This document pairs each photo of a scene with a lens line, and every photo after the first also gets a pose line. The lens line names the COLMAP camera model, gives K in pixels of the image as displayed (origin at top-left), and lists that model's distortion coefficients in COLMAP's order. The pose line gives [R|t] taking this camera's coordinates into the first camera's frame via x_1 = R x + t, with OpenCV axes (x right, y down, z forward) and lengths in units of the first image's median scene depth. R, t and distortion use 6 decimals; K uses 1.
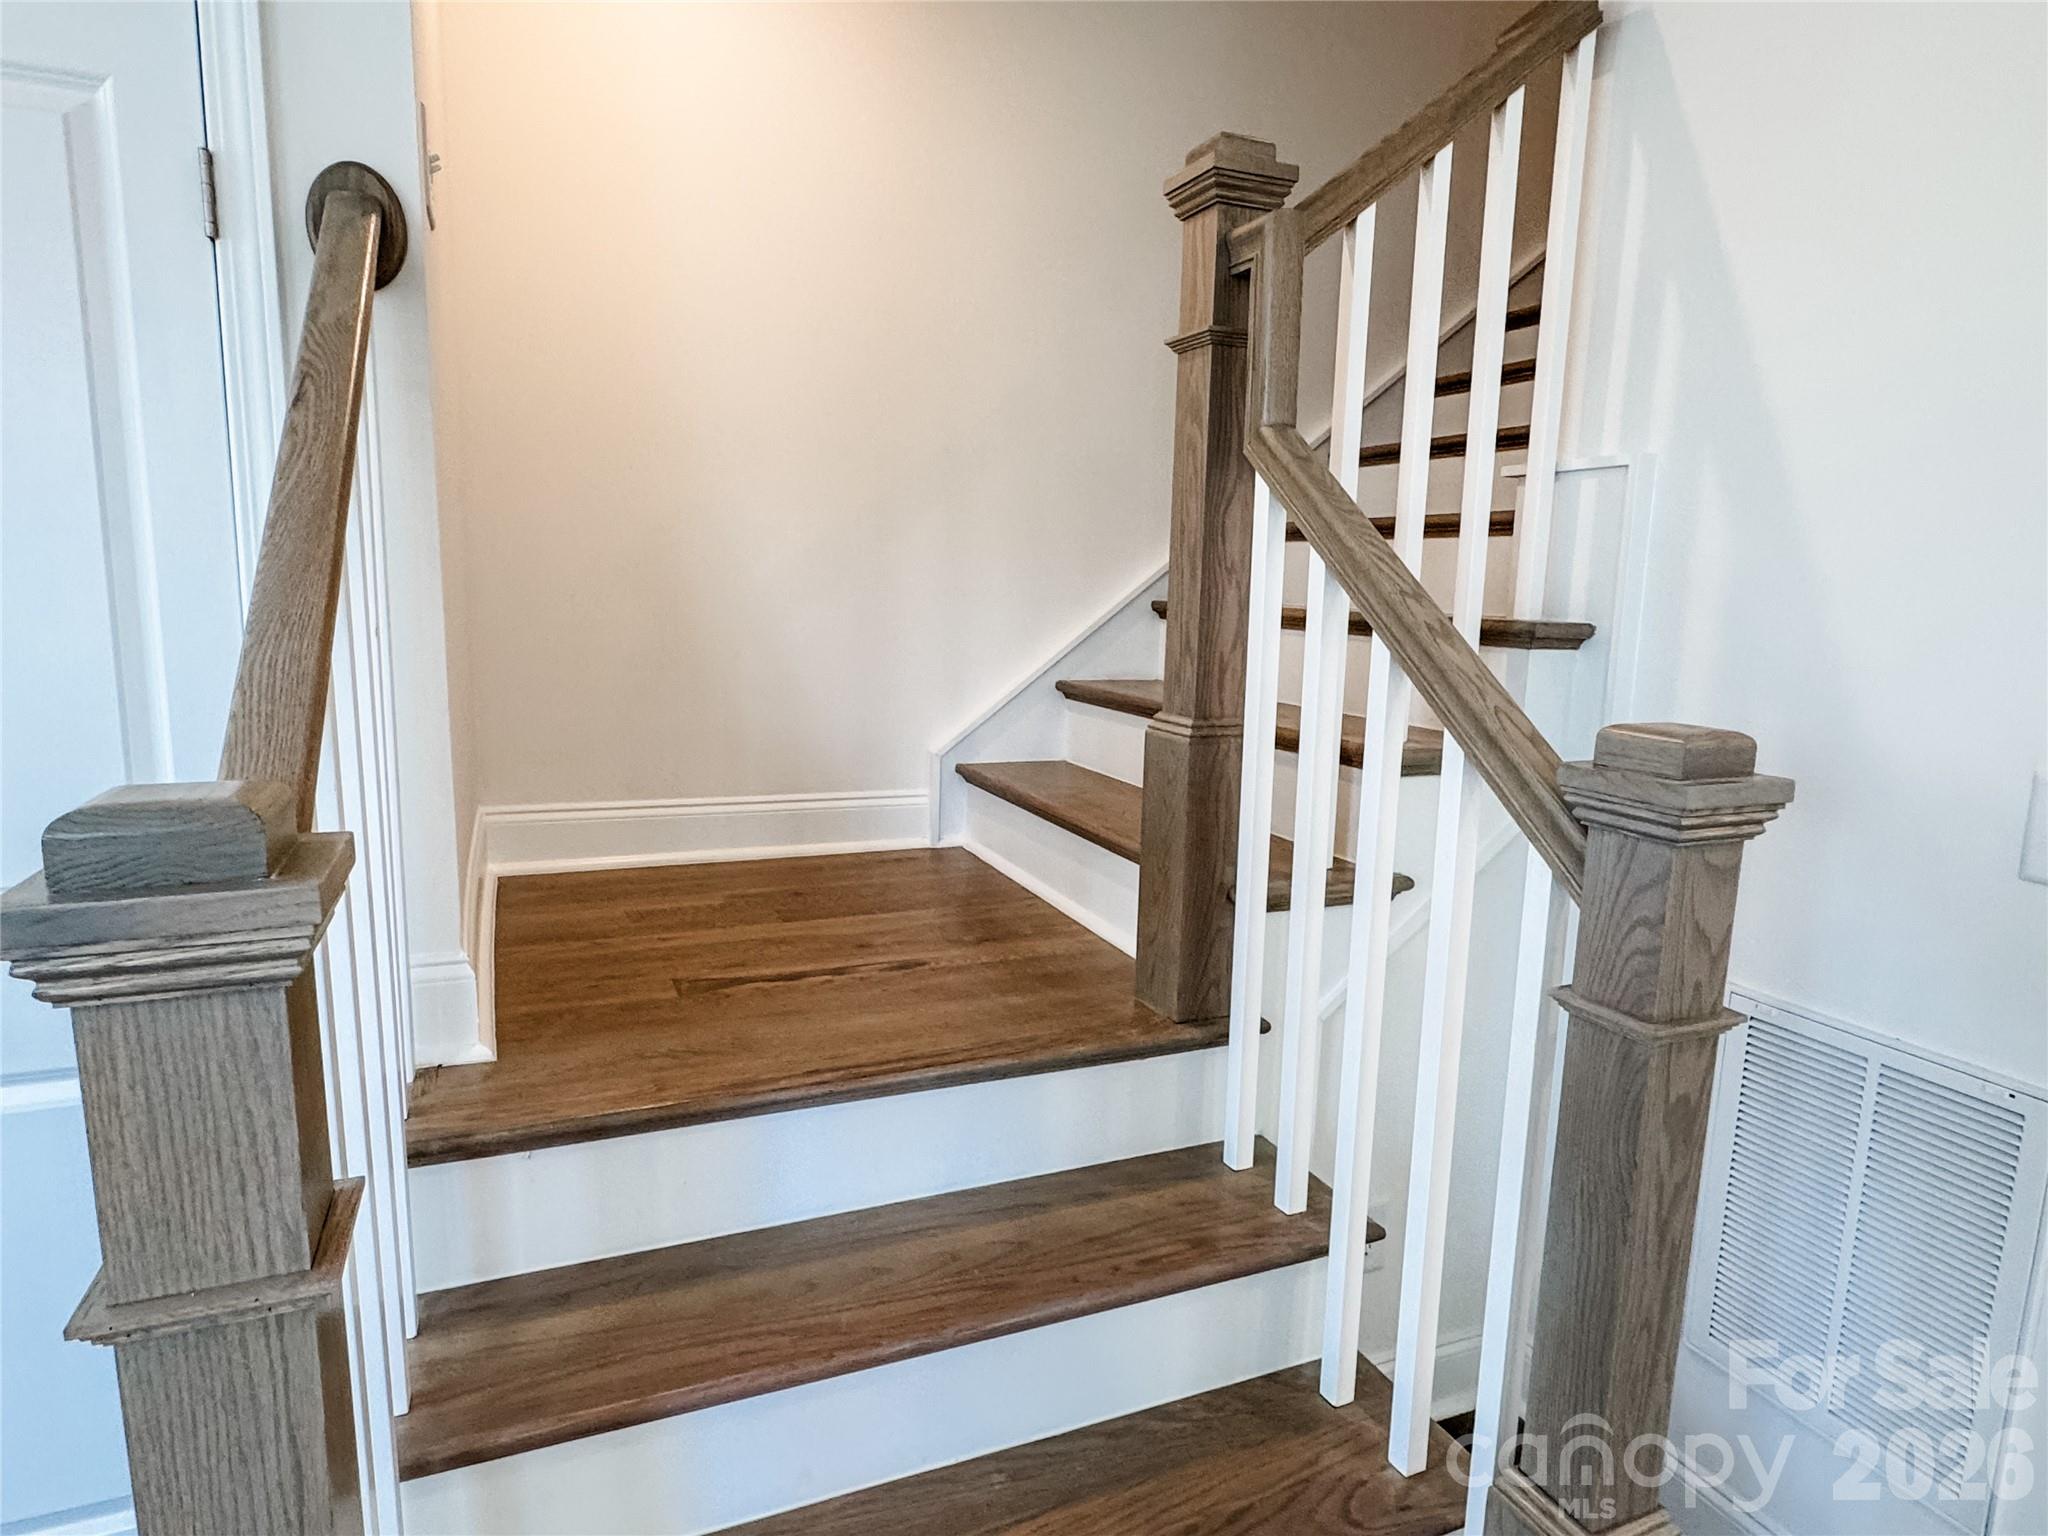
lens RADIAL K [[1204.2, 0, 1021.9], [0, 1204.2, 768.8], [0, 0, 1]] dist [-0.003583, -0.001236]
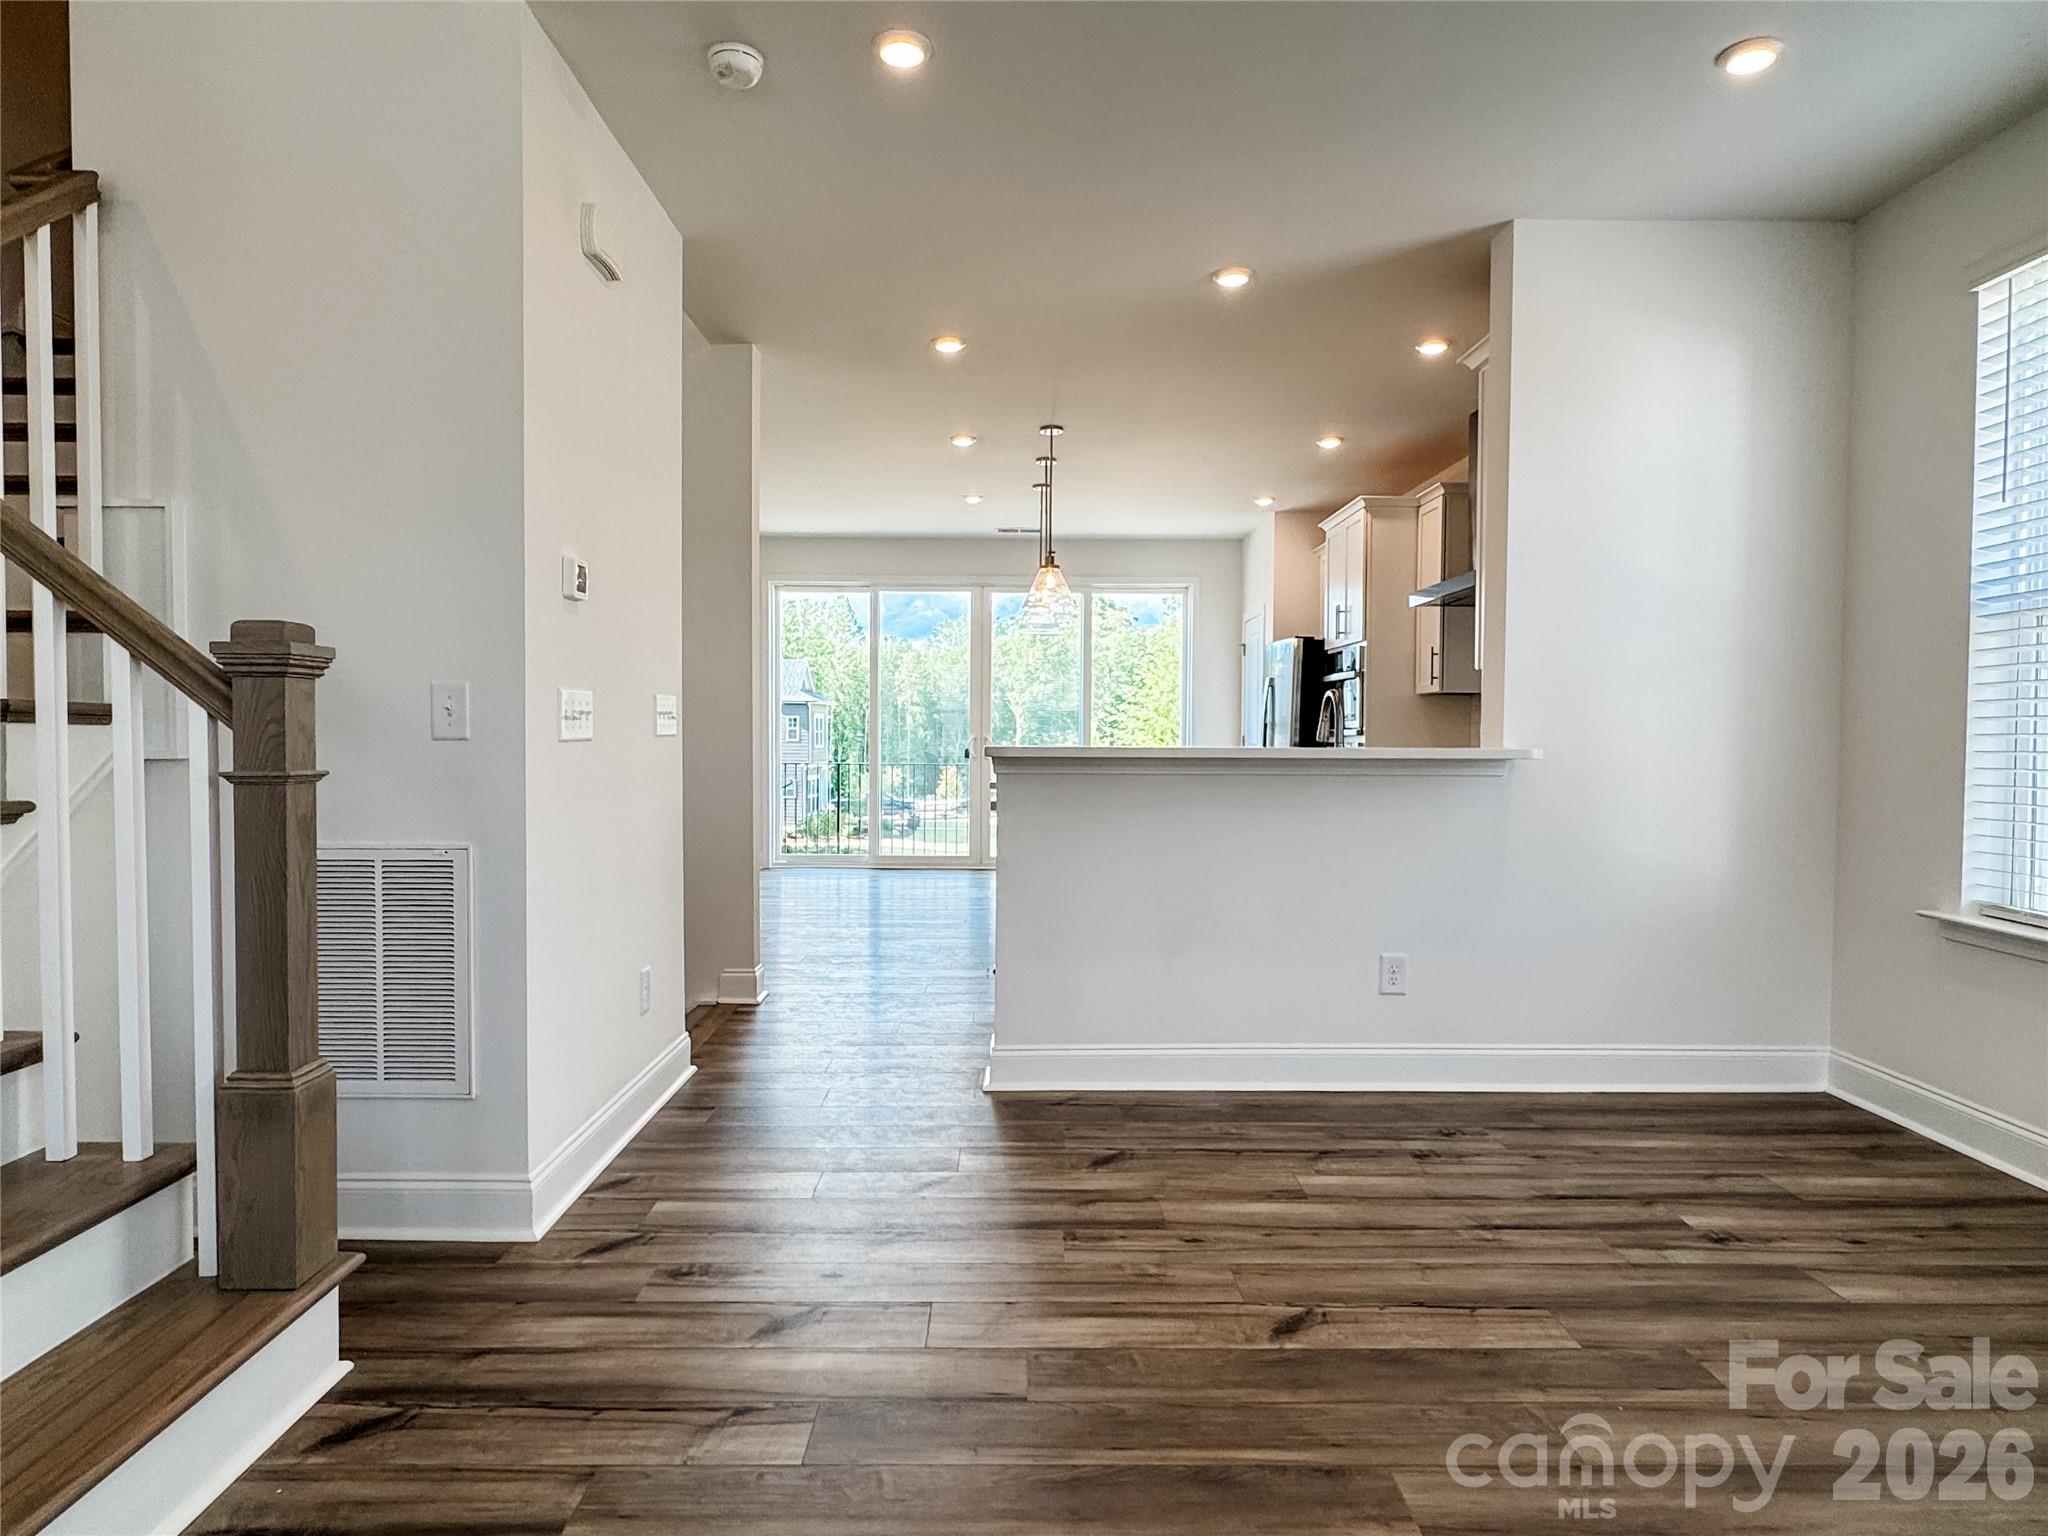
lens RADIAL K [[1204.2, 0, 1021.6], [0, 1204.2, 763.3], [0, 0, 1]] dist [-0.003583, -0.001236]
pose [[0.388398, -0.052247, 0.920009, -0.688517], [0.151772, 0.988384, -0.007944, 0.345414], [-0.908907, 0.142717, 0.391816, -0.720515]]
